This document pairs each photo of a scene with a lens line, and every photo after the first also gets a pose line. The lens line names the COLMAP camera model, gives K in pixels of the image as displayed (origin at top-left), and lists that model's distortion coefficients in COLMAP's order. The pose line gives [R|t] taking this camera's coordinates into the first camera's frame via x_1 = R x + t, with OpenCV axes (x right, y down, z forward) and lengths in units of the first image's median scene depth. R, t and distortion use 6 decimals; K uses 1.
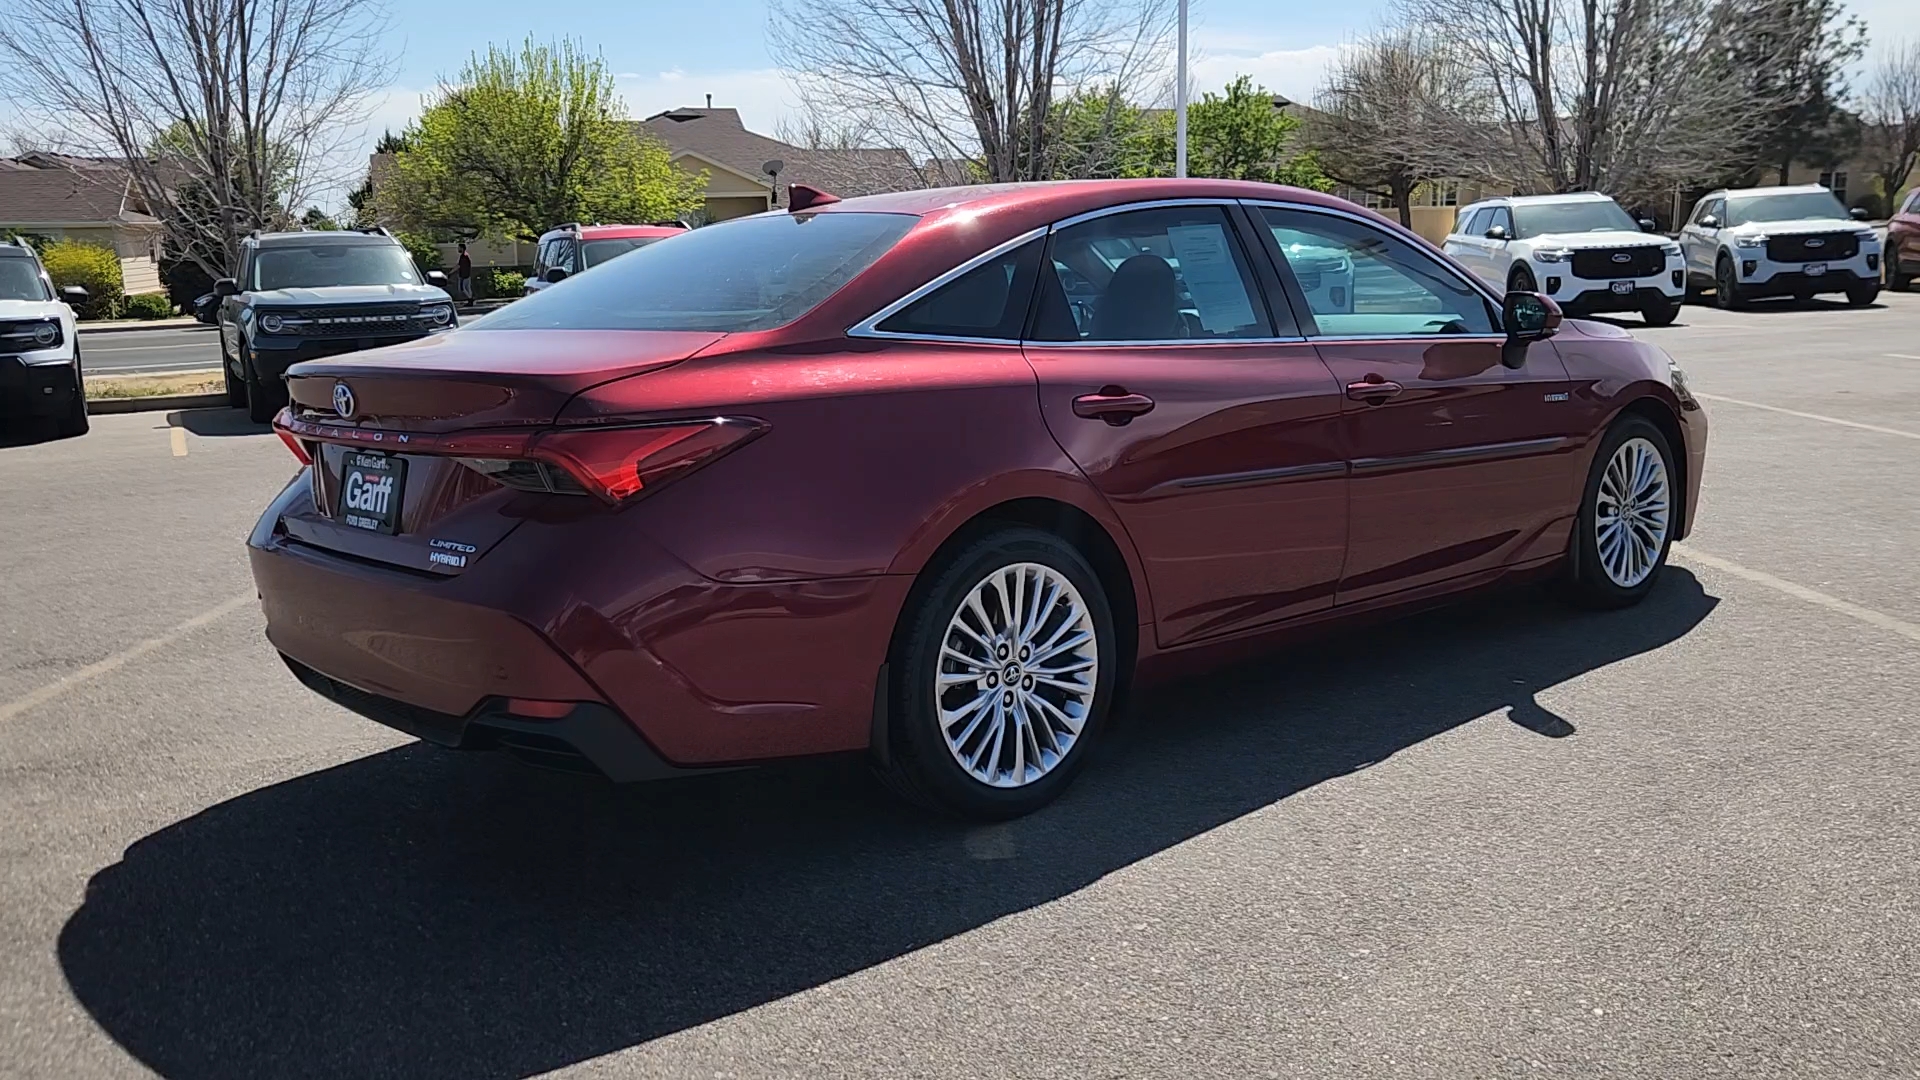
lens RADIAL K [[1624.5, 0, 944.4], [0, 1624.5, 548.5], [0, 0, 1]] dist [0.035727, -0.025919]
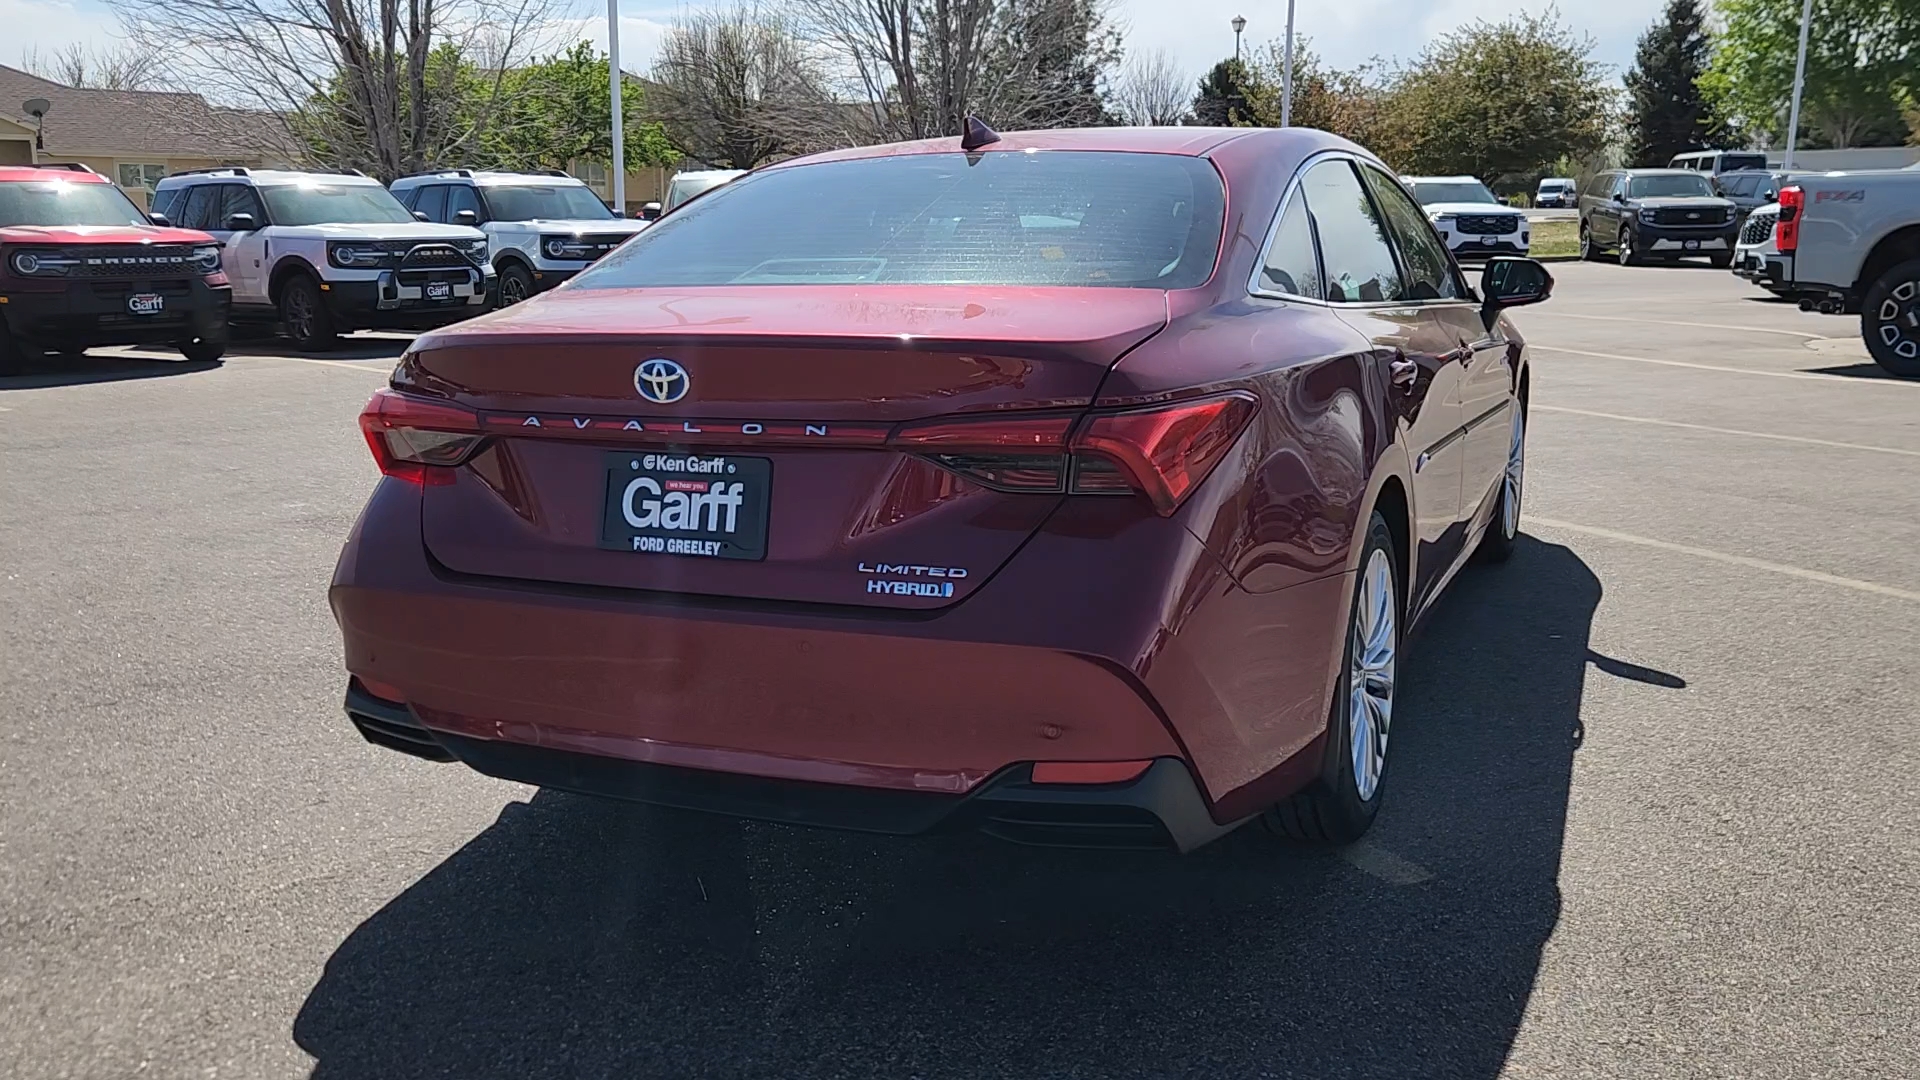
lens RADIAL K [[1624.5, 0, 948.5], [0, 1624.5, 547.4], [0, 0, 1]] dist [0.035727, -0.025919]
pose [[0.912300, -0.057868, 0.405413, -0.343737], [0.051267, 0.998316, 0.027132, -0.018450], [-0.406301, -0.003968, 0.913731, 0.176750]]
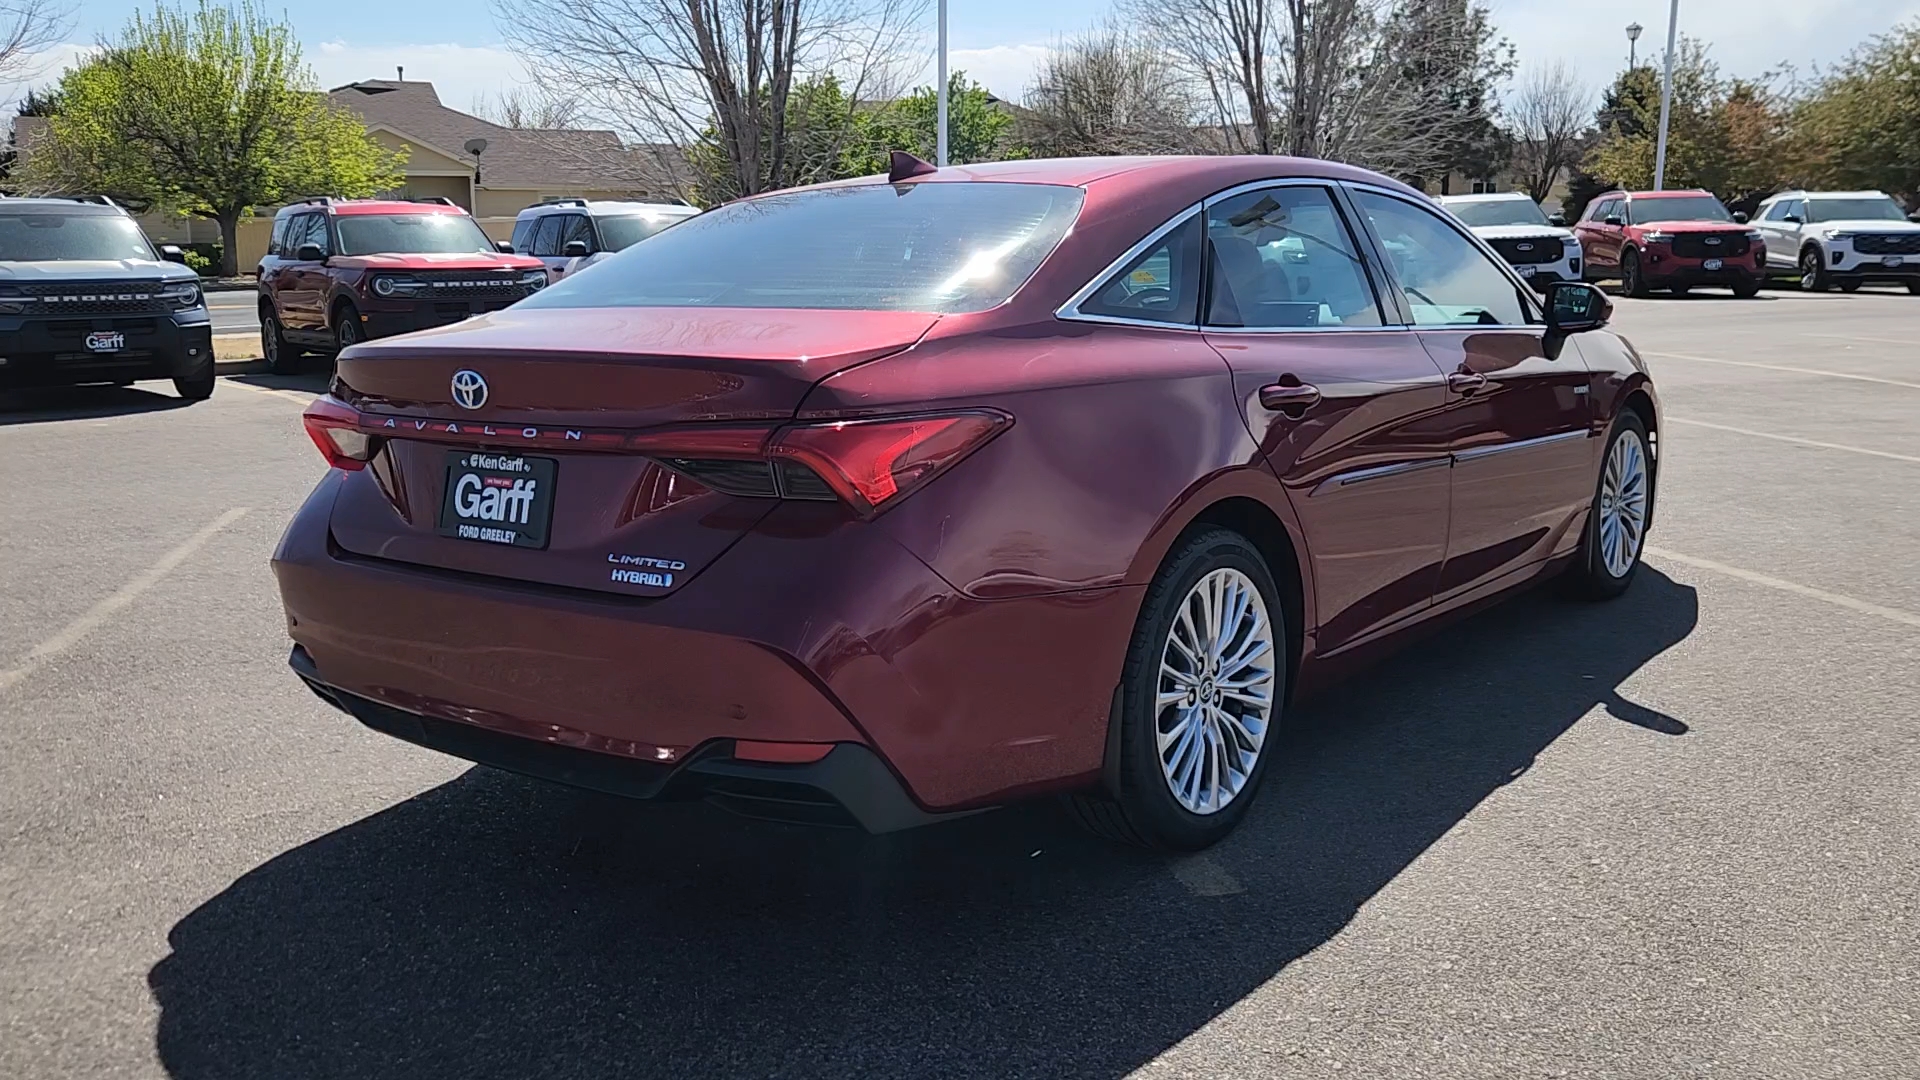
lens RADIAL K [[1624.5, 0, 947.7], [0, 1624.5, 550.5], [0, 0, 1]] dist [0.035727, -0.025919]
pose [[0.982267, -0.015698, 0.186828, -0.177726], [0.014470, 0.999864, 0.007936, -0.006931], [-0.186927, -0.005092, 0.982361, 0.082416]]
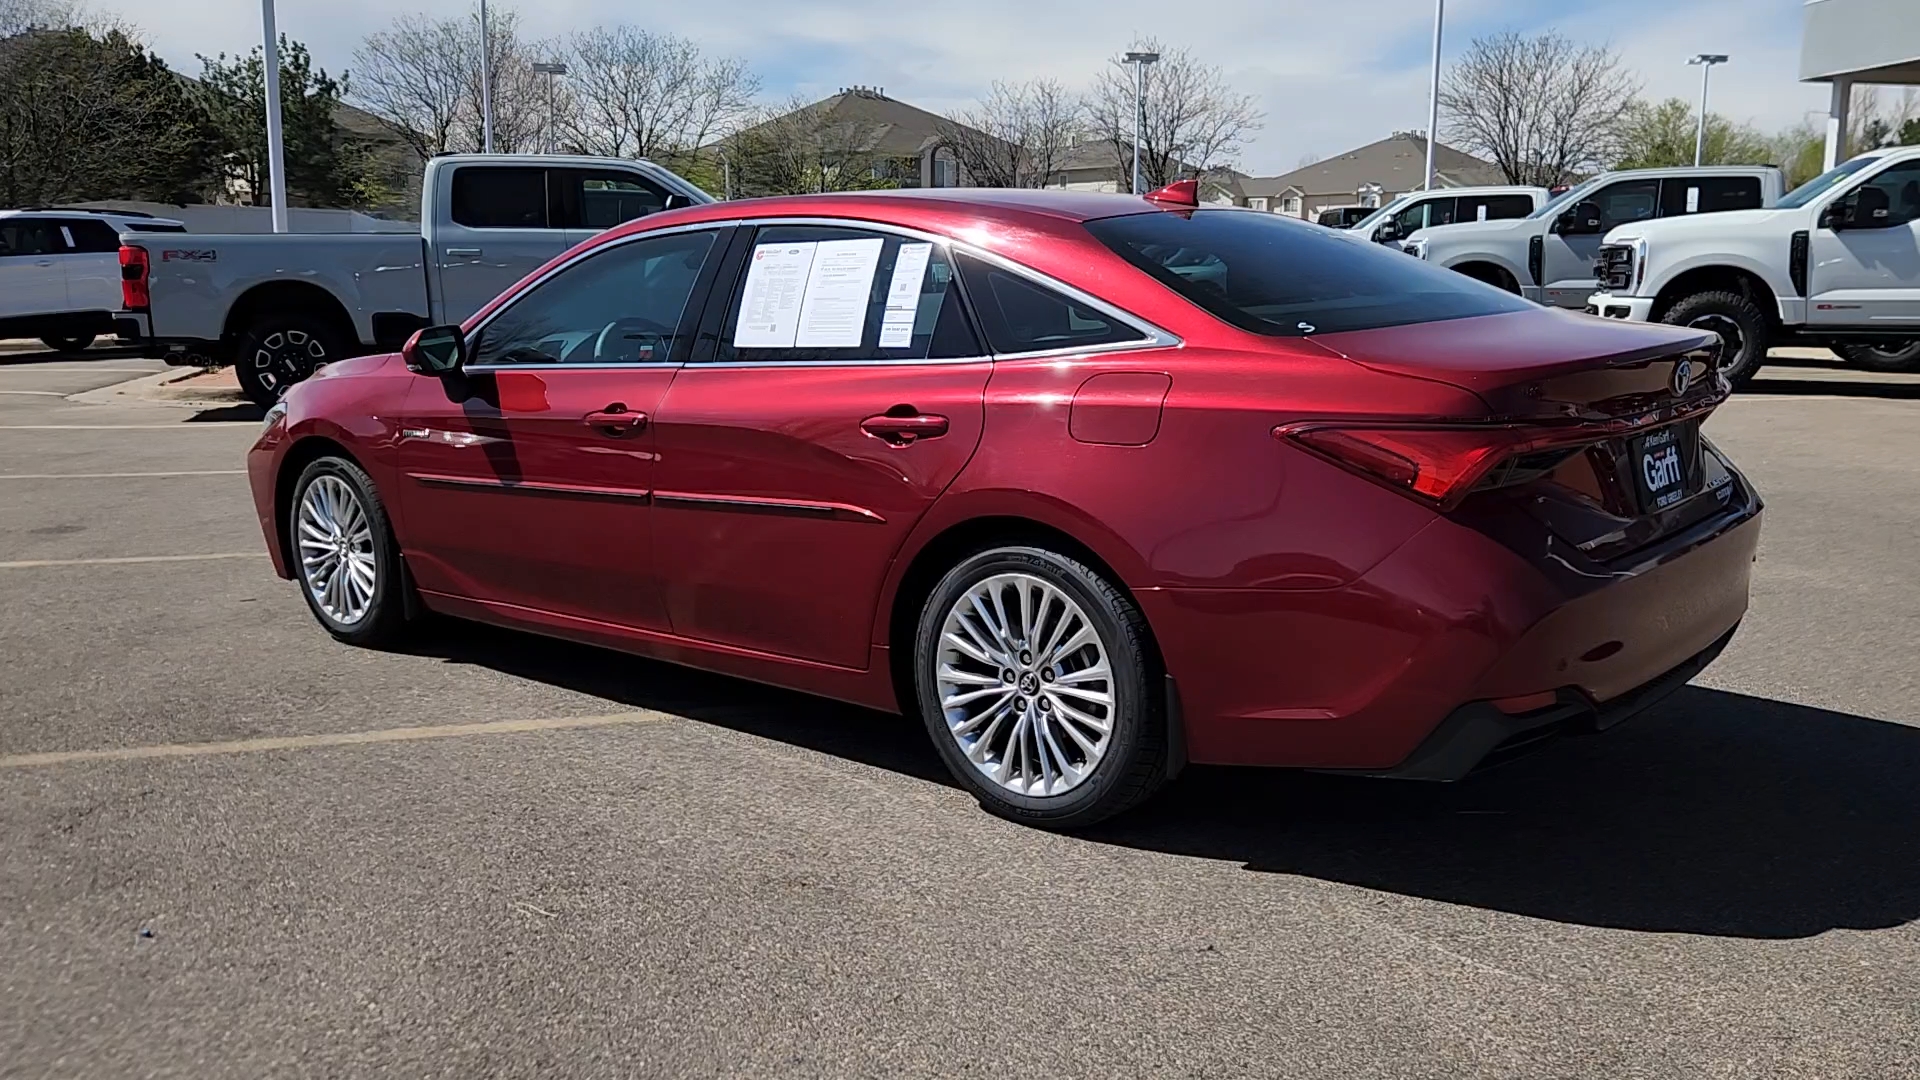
lens RADIAL K [[1624.5, 0, 952.4], [0, 1624.5, 539.0], [0, 0, 1]] dist [0.035727, -0.025919]
pose [[-0.140756, -0.136543, 0.980583, -0.813687], [0.186265, 0.969105, 0.161682, -0.149934], [-0.972365, 0.205407, -0.110974, 0.979358]]
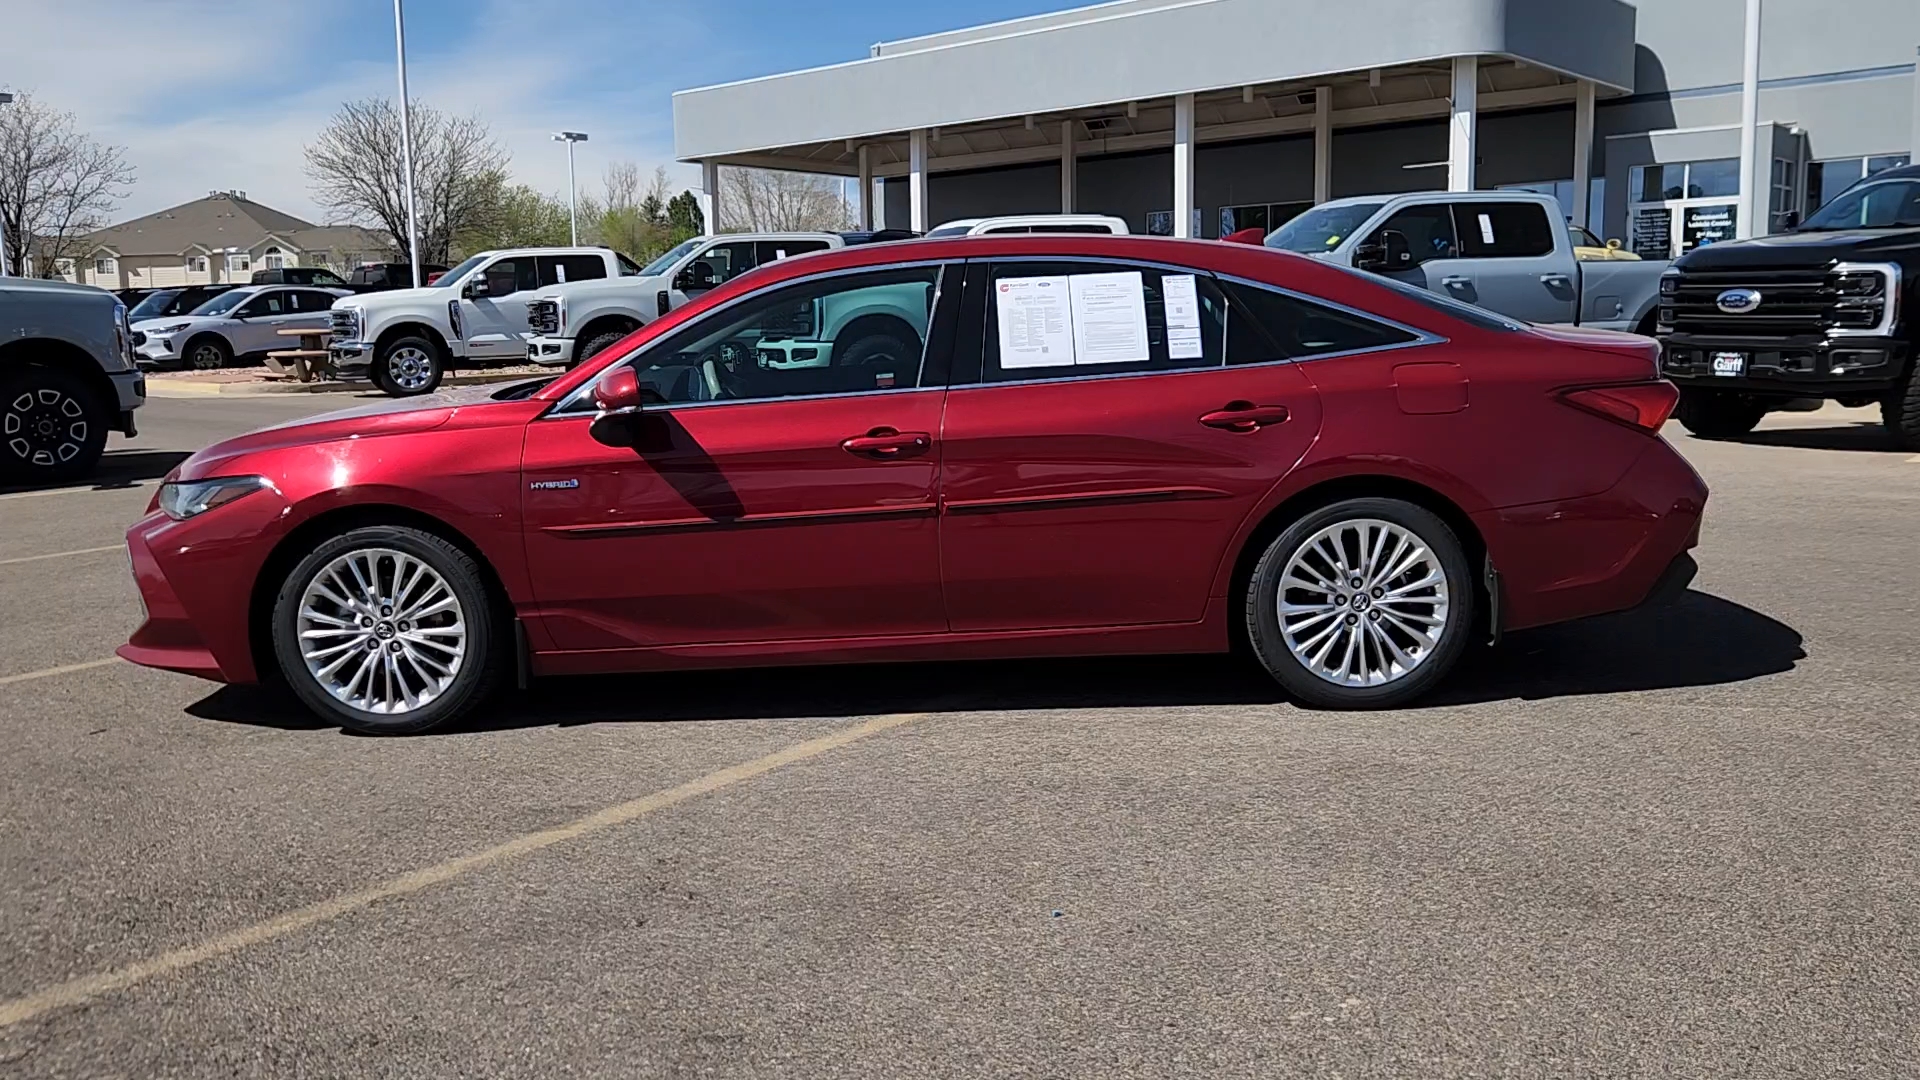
lens RADIAL K [[1624.5, 0, 945.8], [0, 1624.5, 538.5], [0, 0, 1]] dist [0.035727, -0.025919]
pose [[-0.739747, -0.047014, 0.671241, -0.602292], [0.166673, 0.953667, 0.250479, -0.268414], [-0.651916, 0.297169, -0.697636, 1.626721]]
